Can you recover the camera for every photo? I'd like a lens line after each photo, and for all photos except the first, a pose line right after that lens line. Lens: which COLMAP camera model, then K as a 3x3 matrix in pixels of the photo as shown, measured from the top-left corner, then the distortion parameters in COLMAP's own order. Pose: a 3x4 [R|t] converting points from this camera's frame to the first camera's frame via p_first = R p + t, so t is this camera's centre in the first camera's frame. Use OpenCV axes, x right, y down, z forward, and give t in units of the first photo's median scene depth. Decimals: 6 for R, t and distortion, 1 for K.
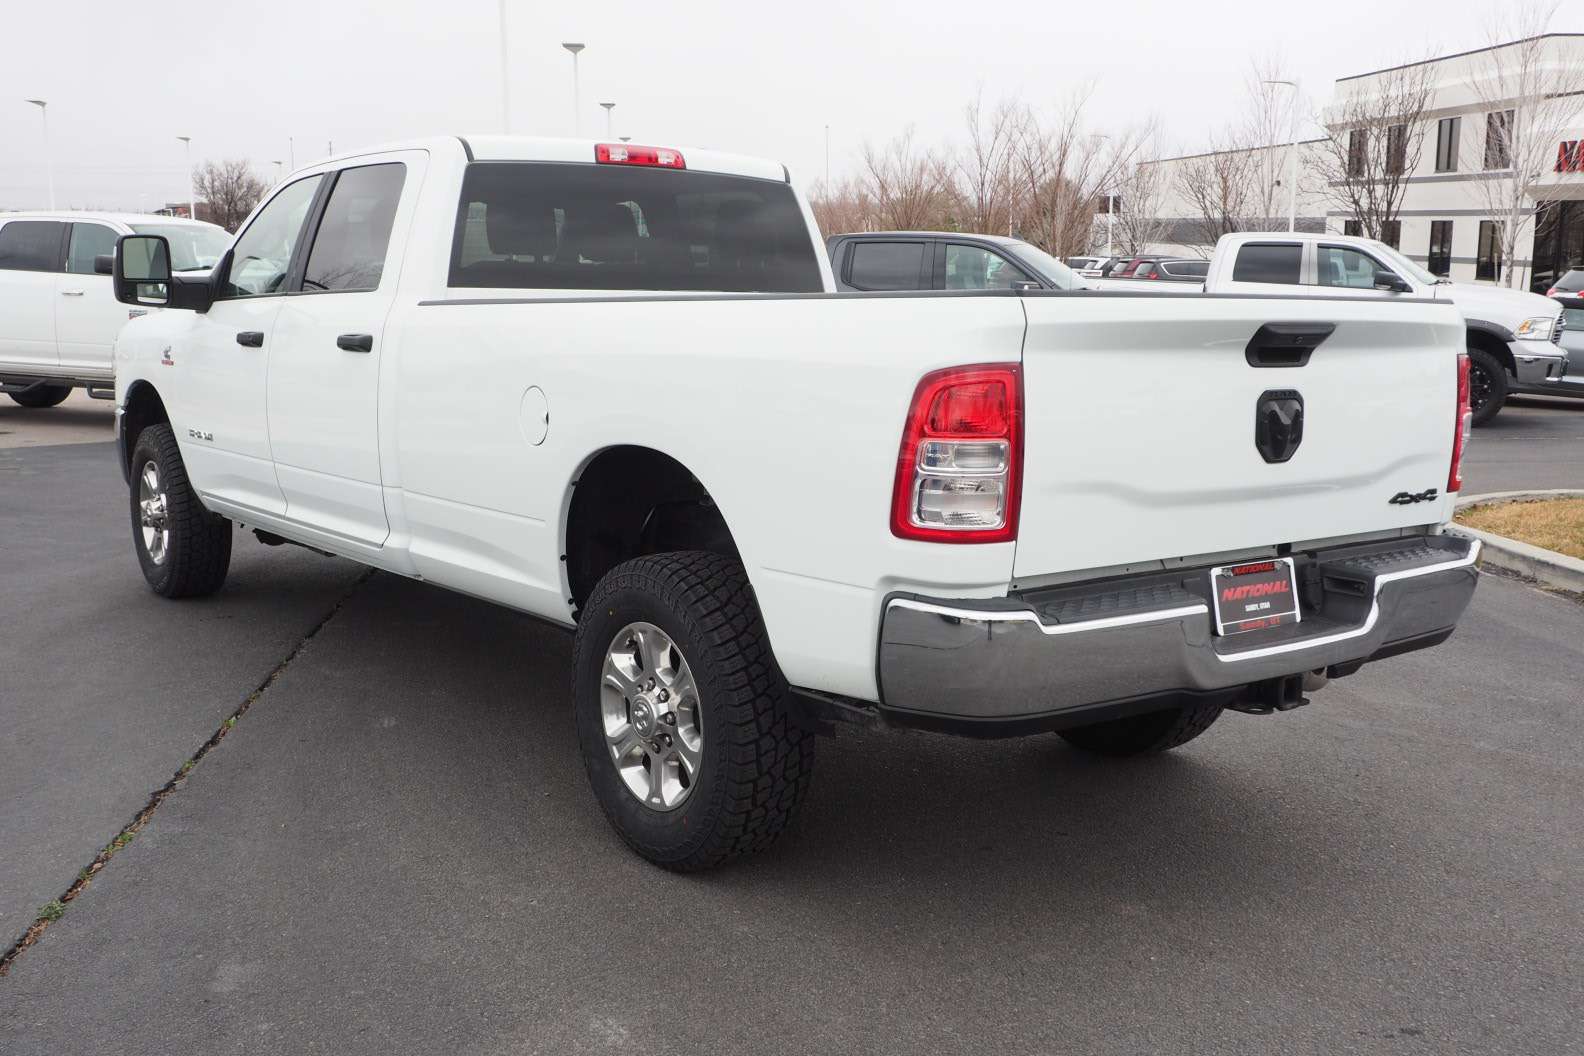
lens RADIAL K [[1621.2, 0, 792.0], [0, 1621.2, 528.0], [0, 0, 1]] dist [-0.018958, 0.005300]
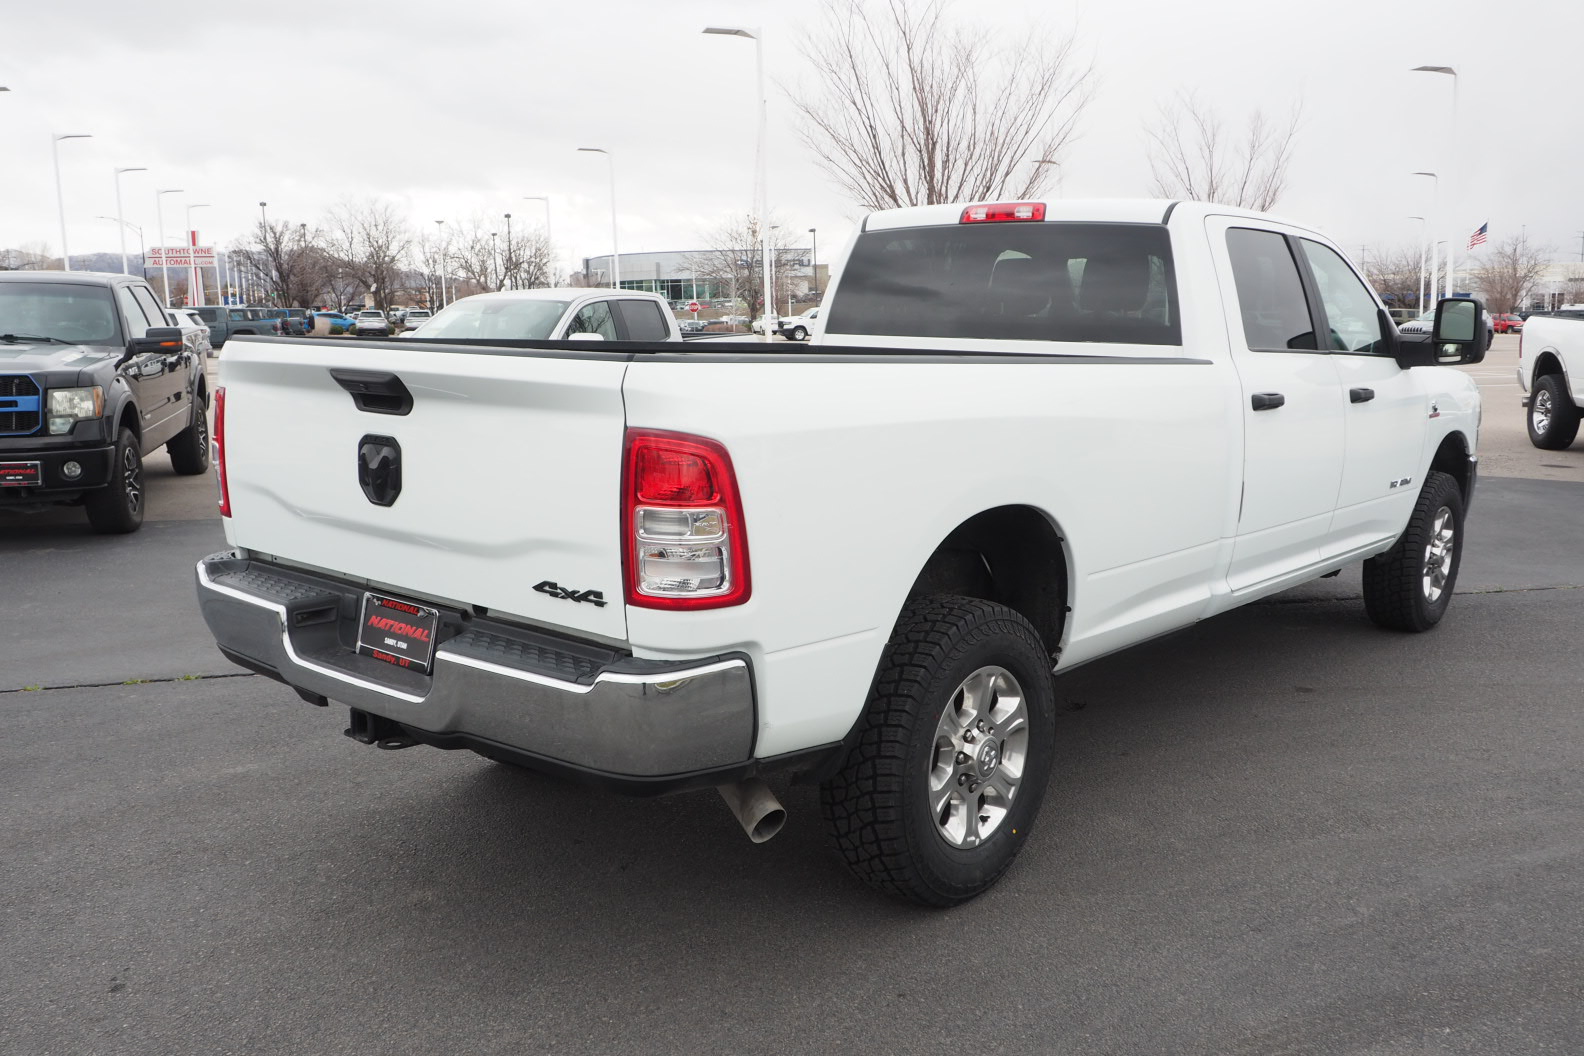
lens RADIAL K [[1380.9, 0, 792.0], [0, 1380.9, 528.0], [0, 0, 1]] dist [-0.010686, -0.004411]
pose [[0.210352, 0.142524, -0.967181, 1.028618], [-0.151644, 0.982099, 0.111741, -0.139900], [0.965793, 0.123162, 0.228200, 0.897233]]
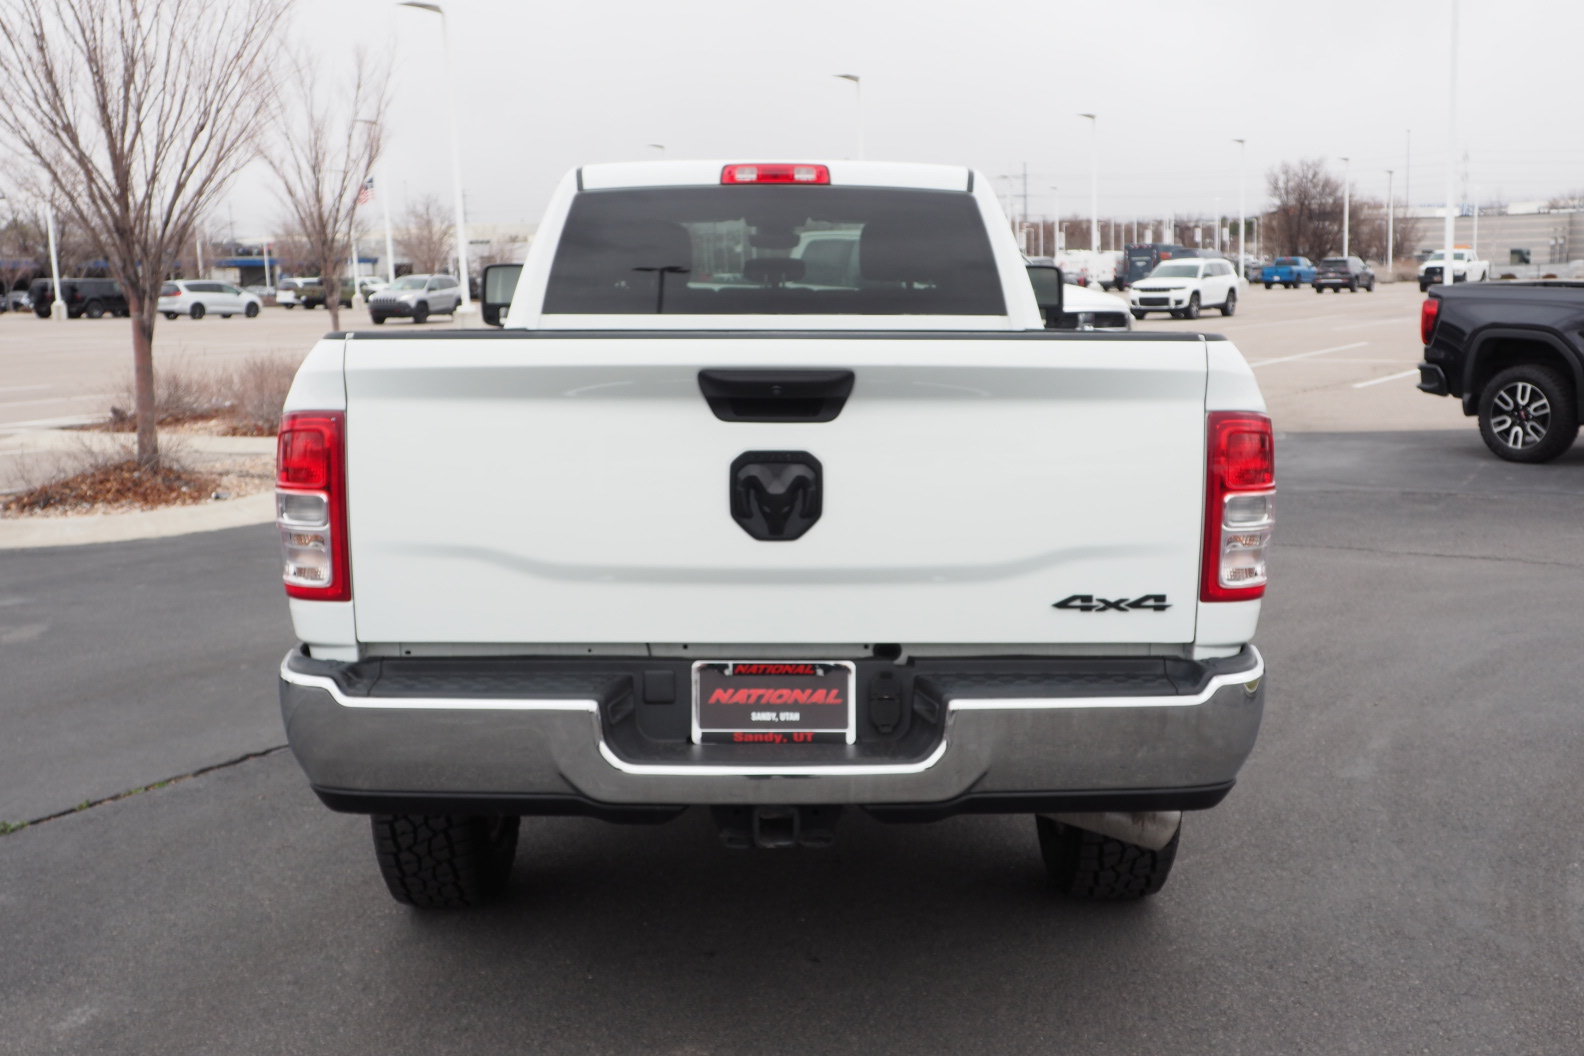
lens RADIAL K [[1702.2, 0, 792.0], [0, 1702.2, 528.0], [0, 0, 1]] dist [-0.012311, 0.010474]
pose [[0.798023, 0.070122, -0.598534, 0.691538], [-0.074959, 0.997044, 0.016867, -0.052386], [0.597947, 0.031405, 0.800920, 0.277748]]
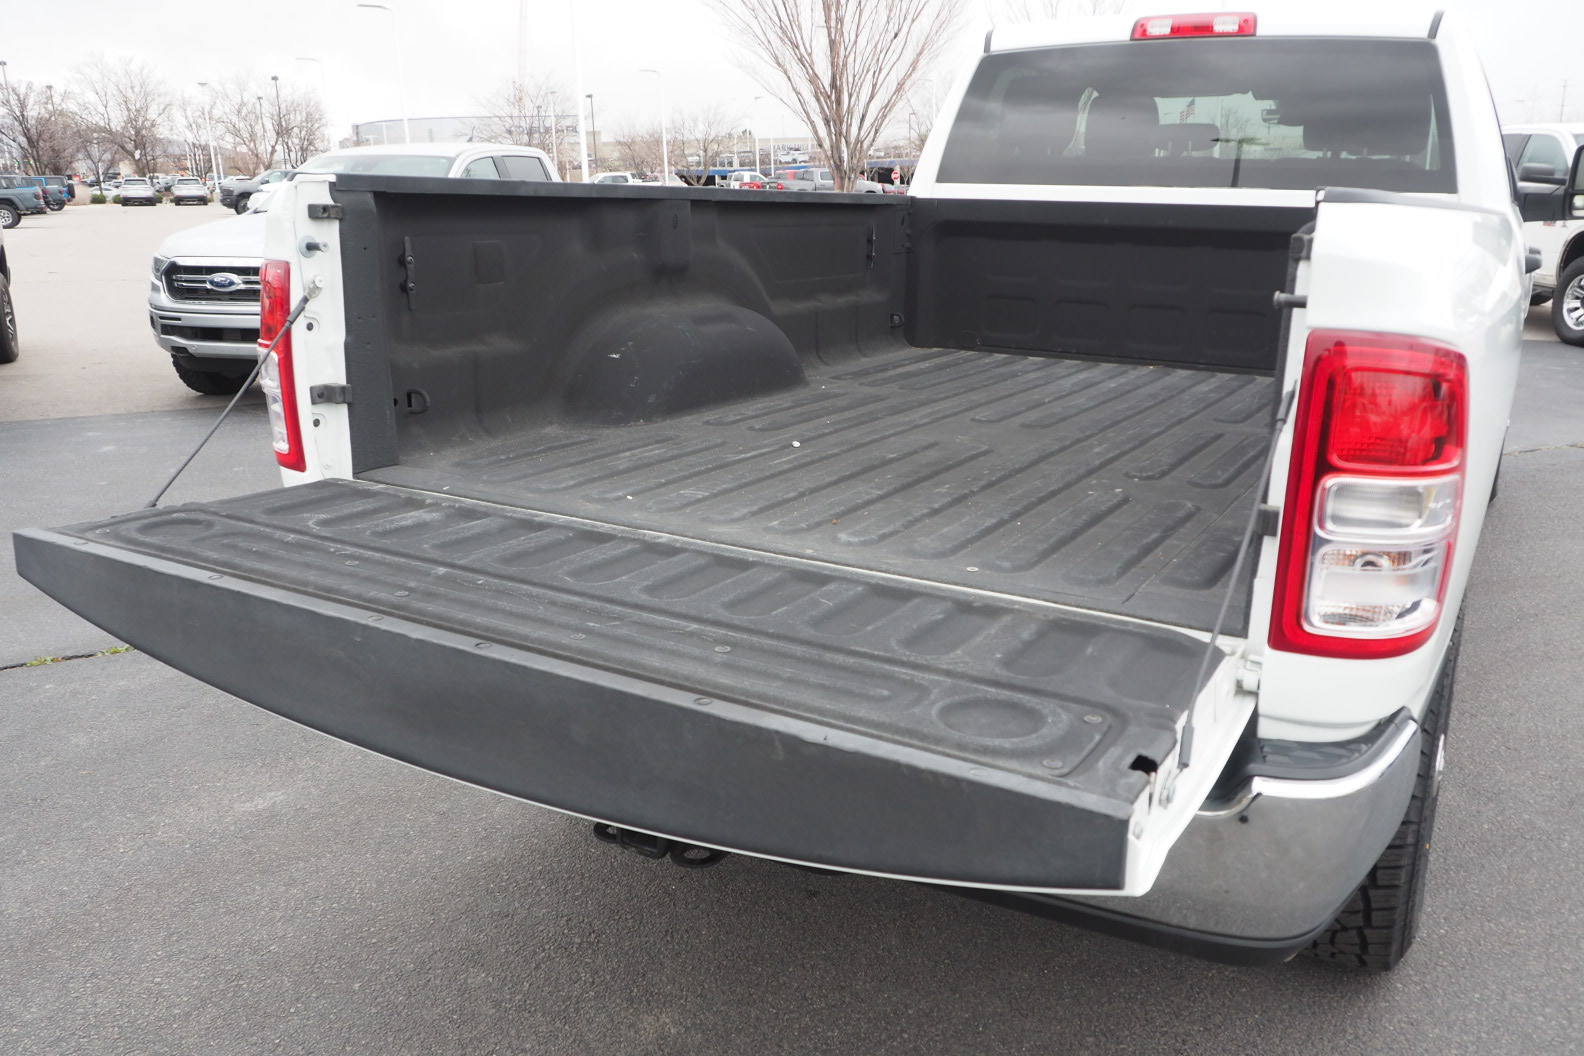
lens RADIAL K [[1279.0, 0, 792.0], [0, 1279.0, 528.0], [0, 0, 1]] dist [-0.011612, -0.001851]
pose [[0.379347, 0.234809, -0.894964, 0.636554], [-0.140369, 0.970672, 0.195174, -0.099124], [0.914545, 0.051587, 0.401181, 0.726586]]
